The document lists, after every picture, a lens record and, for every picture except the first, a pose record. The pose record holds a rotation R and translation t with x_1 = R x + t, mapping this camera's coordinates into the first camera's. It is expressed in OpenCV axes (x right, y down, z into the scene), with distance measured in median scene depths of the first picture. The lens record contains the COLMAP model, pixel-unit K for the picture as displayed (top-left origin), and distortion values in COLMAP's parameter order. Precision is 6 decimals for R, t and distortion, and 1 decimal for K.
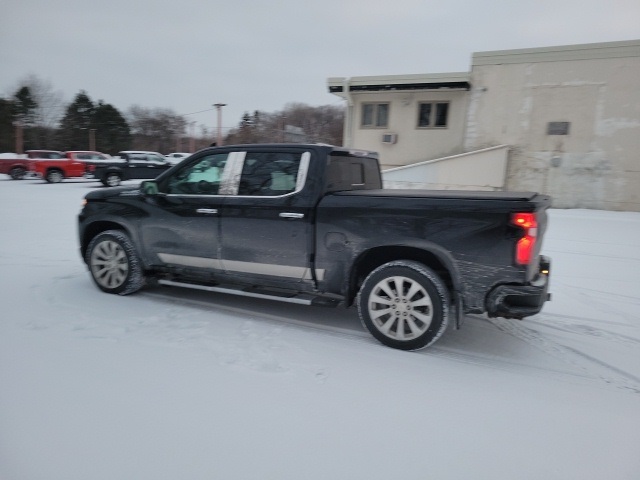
lens RADIAL K [[478.8, 0, 326.3], [0, 478.8, 238.3], [0, 0, 1]] dist [0.055936, -0.036624]
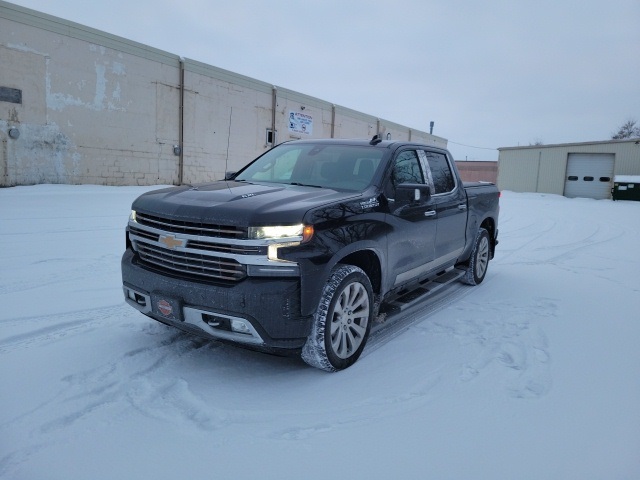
lens RADIAL K [[478.8, 0, 325.4], [0, 478.8, 229.5], [0, 0, 1]] dist [0.055936, -0.036624]
pose [[0.120595, -0.147997, 0.981608, -0.367219], [0.092518, 0.986196, 0.137322, -0.052928], [-0.988381, 0.074256, 0.132622, 0.329421]]
